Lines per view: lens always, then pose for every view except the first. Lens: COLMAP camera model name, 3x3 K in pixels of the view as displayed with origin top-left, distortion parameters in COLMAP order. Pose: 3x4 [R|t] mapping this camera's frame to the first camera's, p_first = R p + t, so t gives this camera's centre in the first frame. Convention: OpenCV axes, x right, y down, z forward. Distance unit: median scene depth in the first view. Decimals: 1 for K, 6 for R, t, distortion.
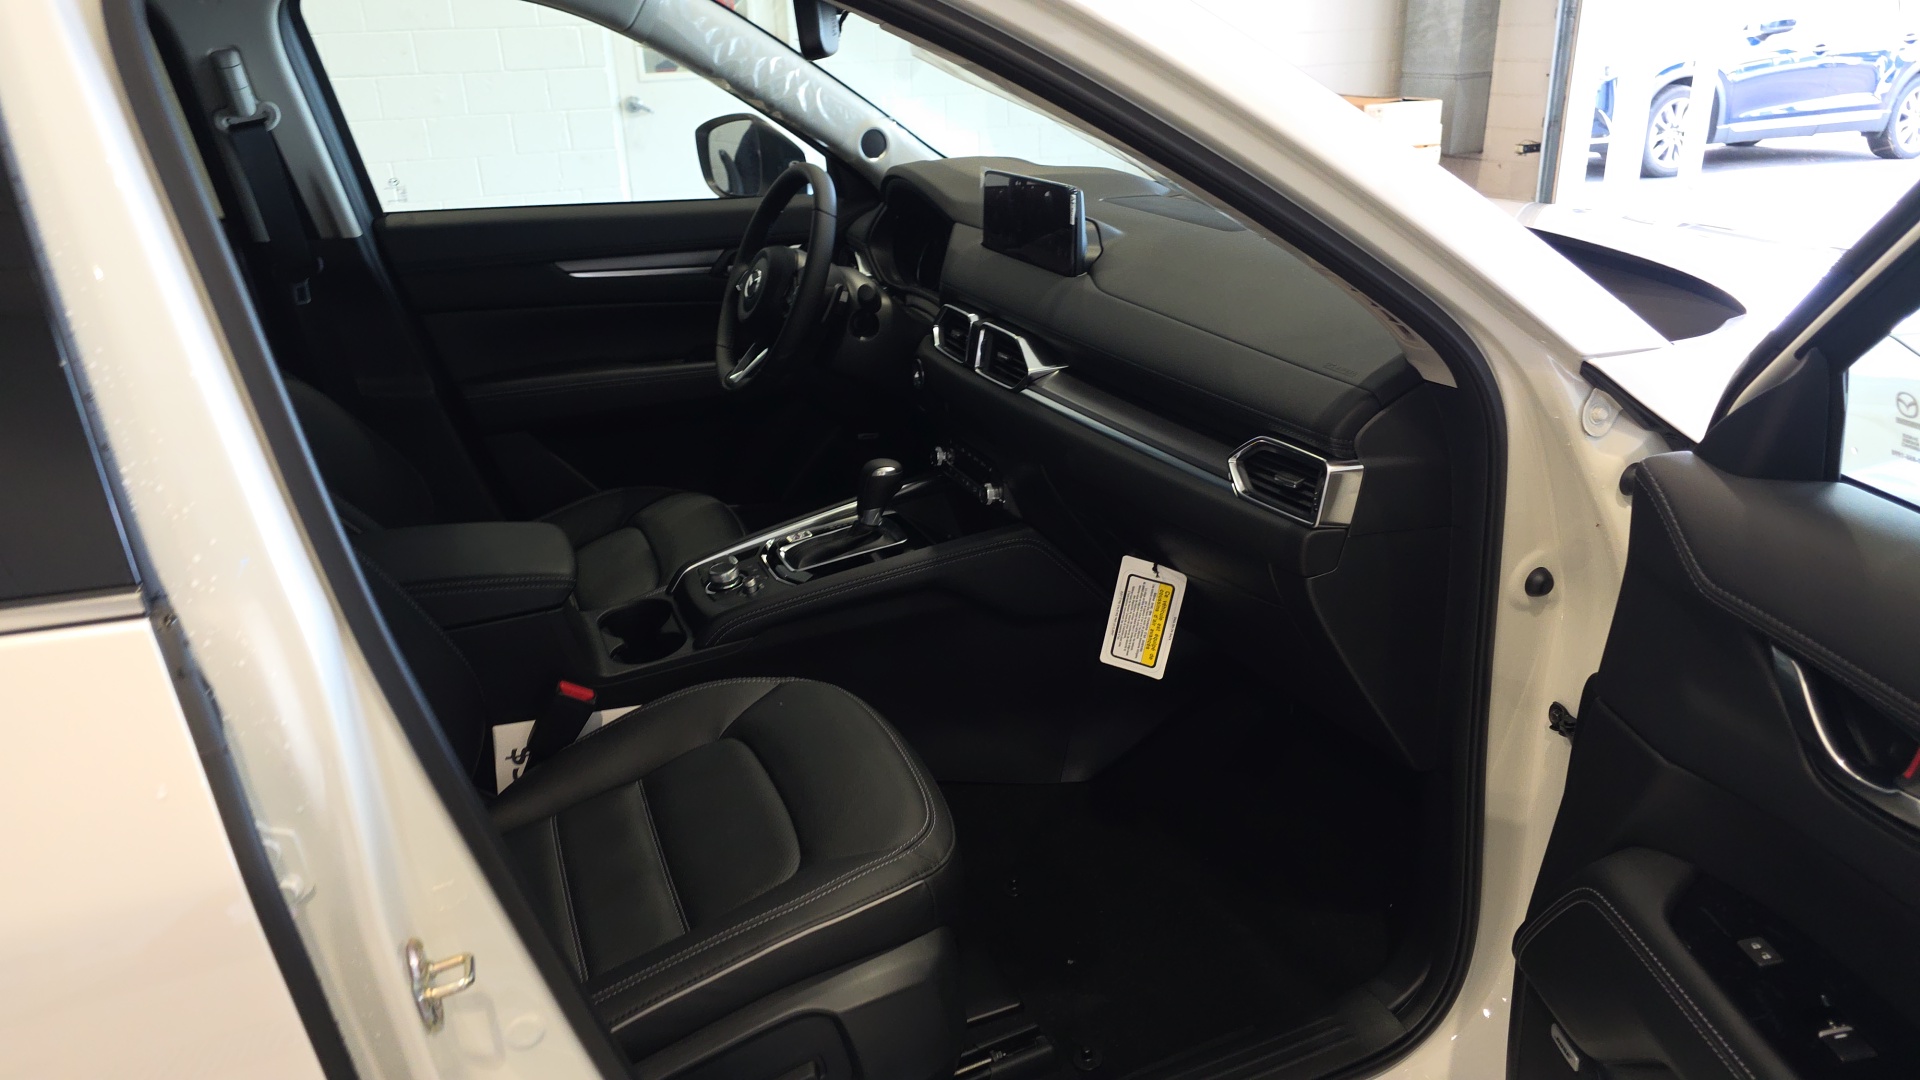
lens RADIAL K [[1279.6, 0, 966.0], [0, 1279.6, 547.5], [0, 0, 1]] dist [0.058890, -0.054841]
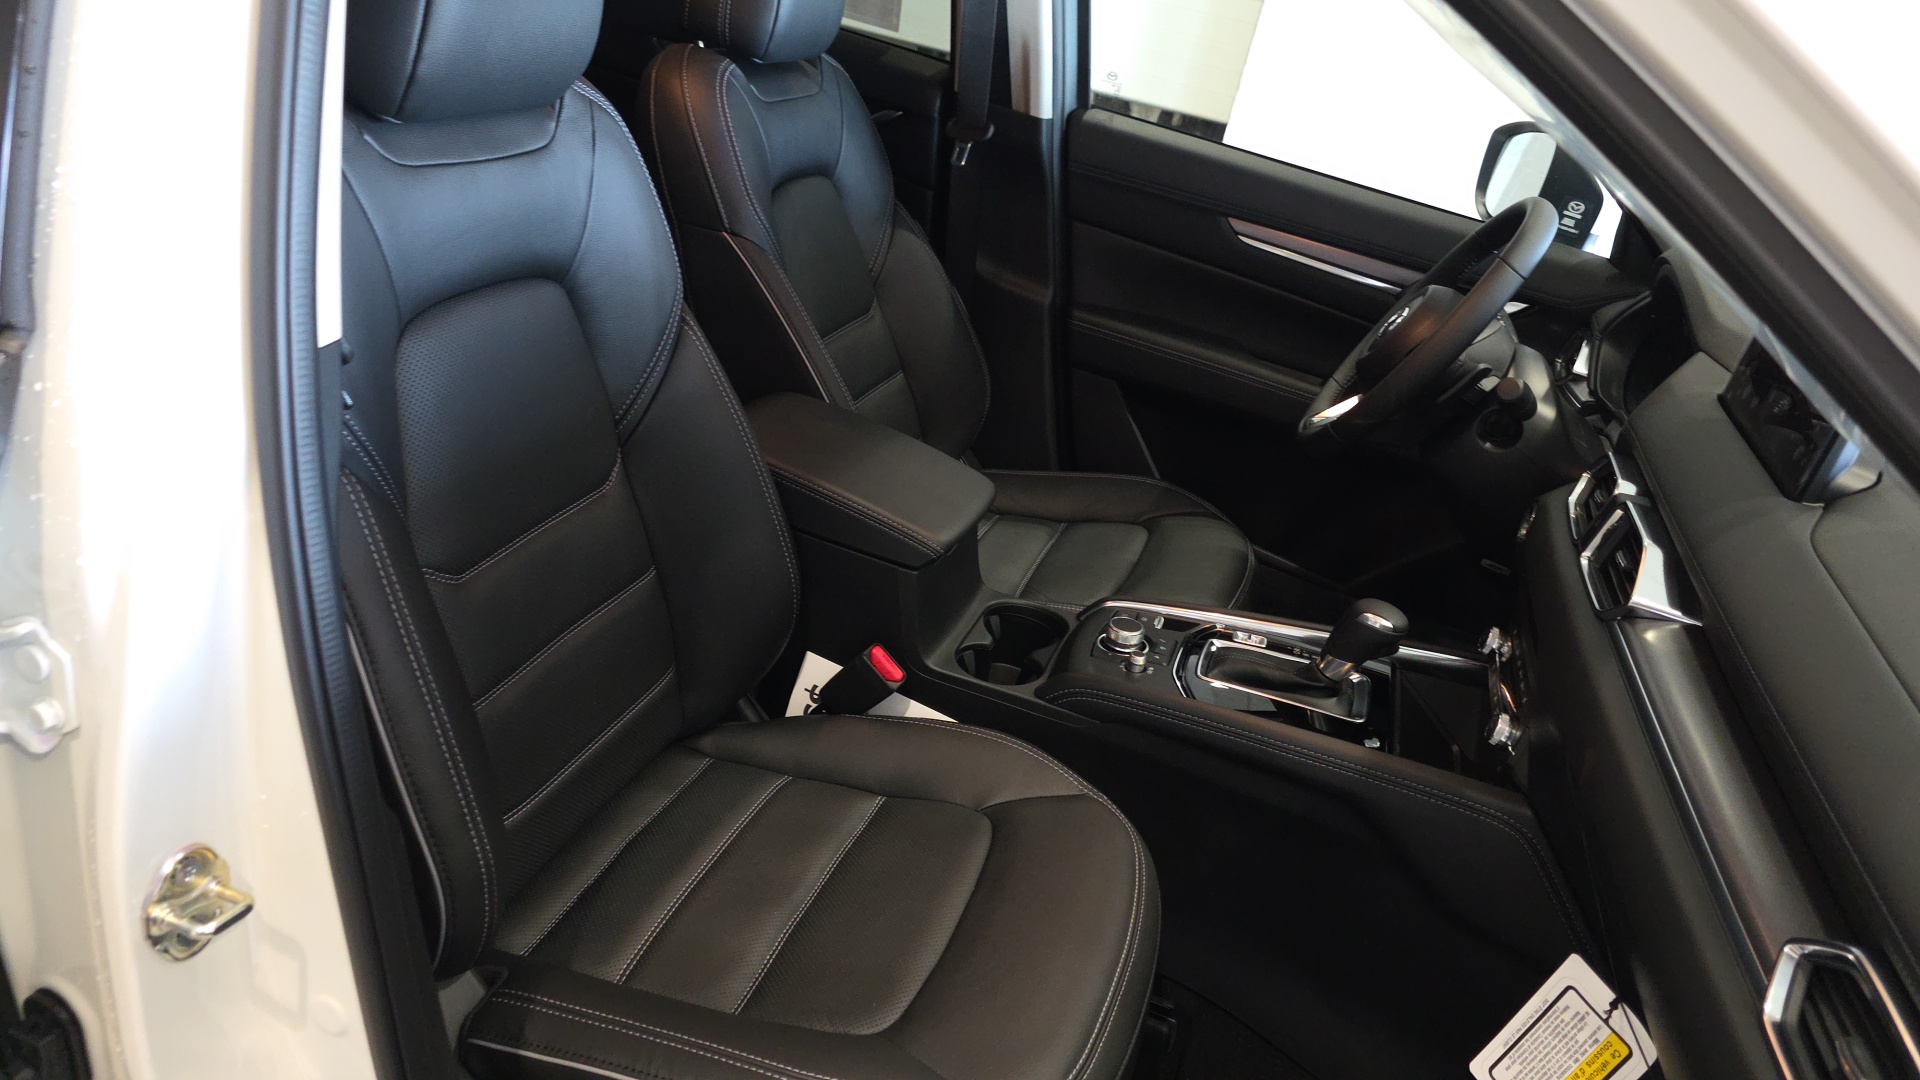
lens RADIAL K [[1279.6, 0, 958.8], [0, 1279.6, 527.3], [0, 0, 1]] dist [0.058890, -0.054841]
pose [[0.716806, 0.462535, -0.521776, 0.119715], [-0.461825, 0.875576, 0.141719, -0.100289], [0.522404, 0.139384, 0.841229, 0.273453]]
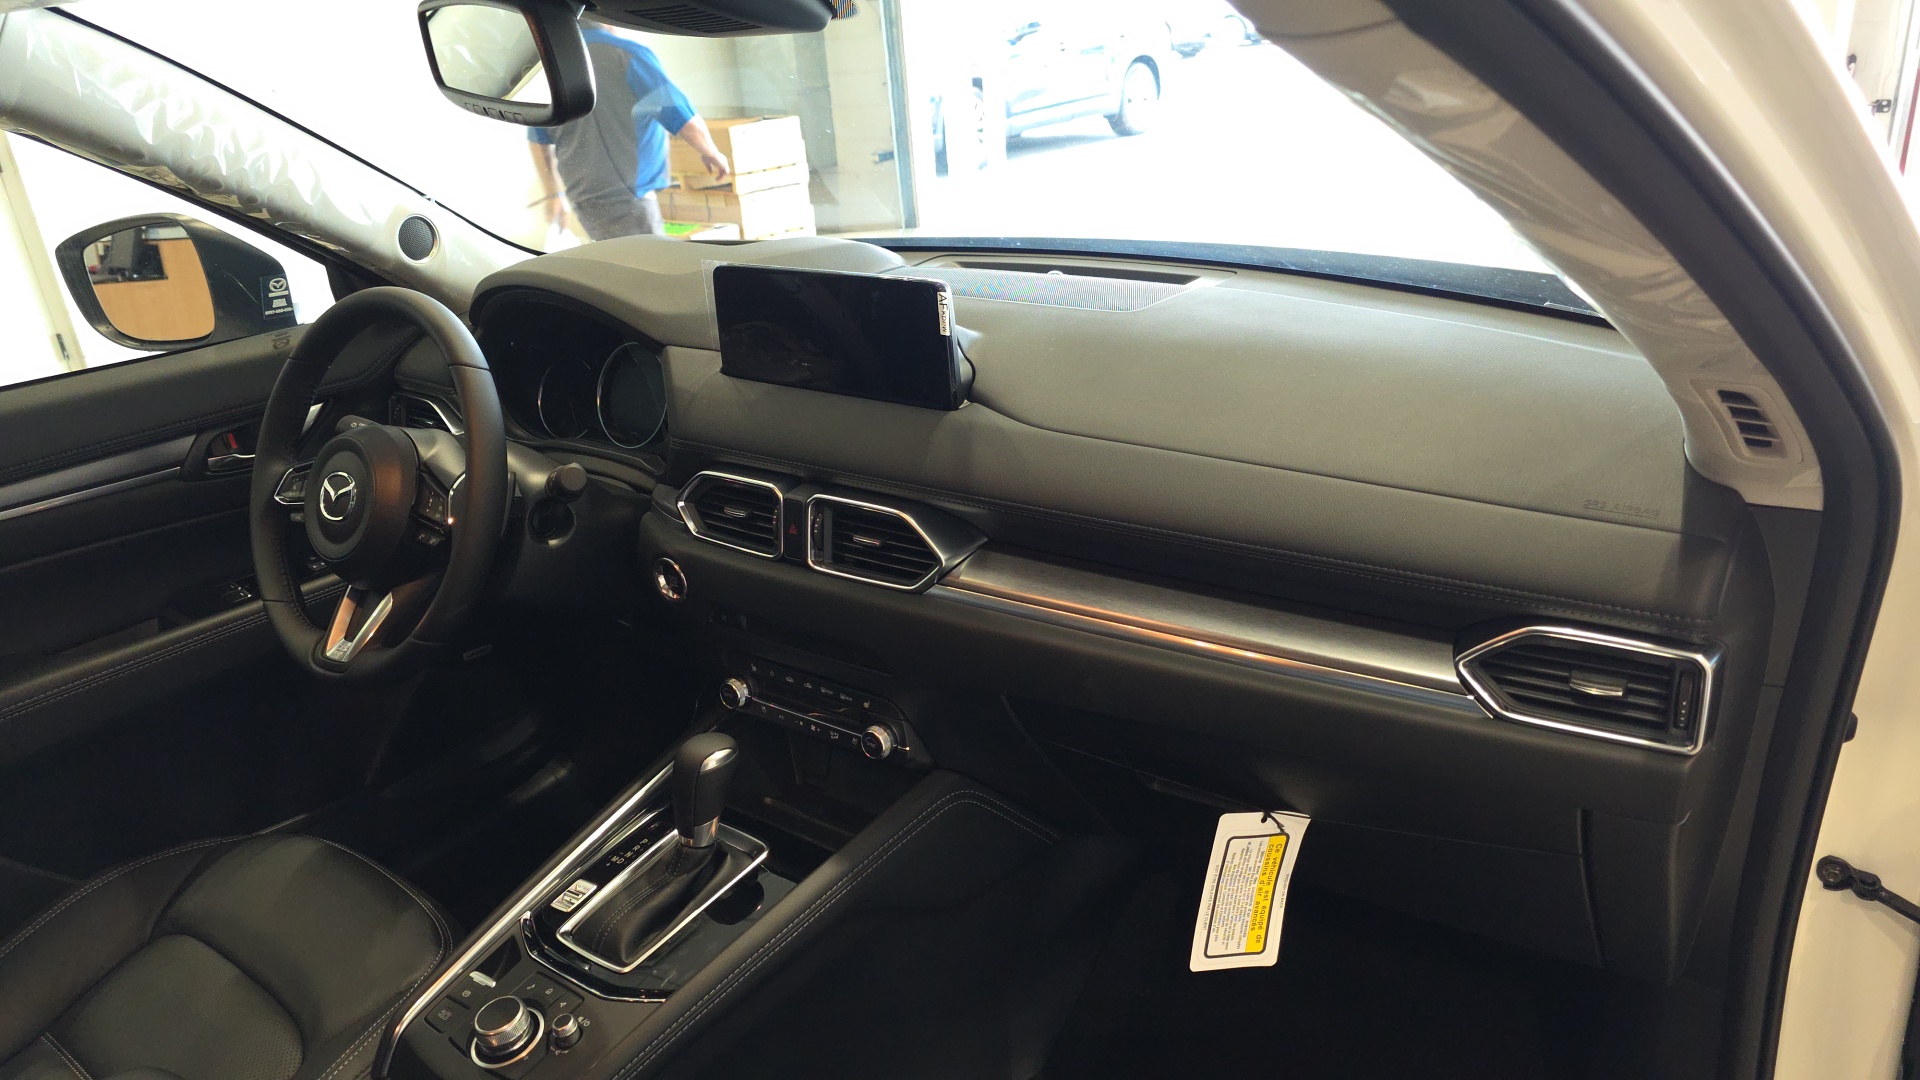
lens RADIAL K [[1279.6, 0, 938.9], [0, 1279.6, 544.5], [0, 0, 1]] dist [0.058890, -0.054841]
pose [[0.868300, -0.228901, 0.440067, -0.221466], [0.237502, 0.970709, 0.036298, -0.158415], [-0.435485, 0.072999, 0.897231, 0.385977]]
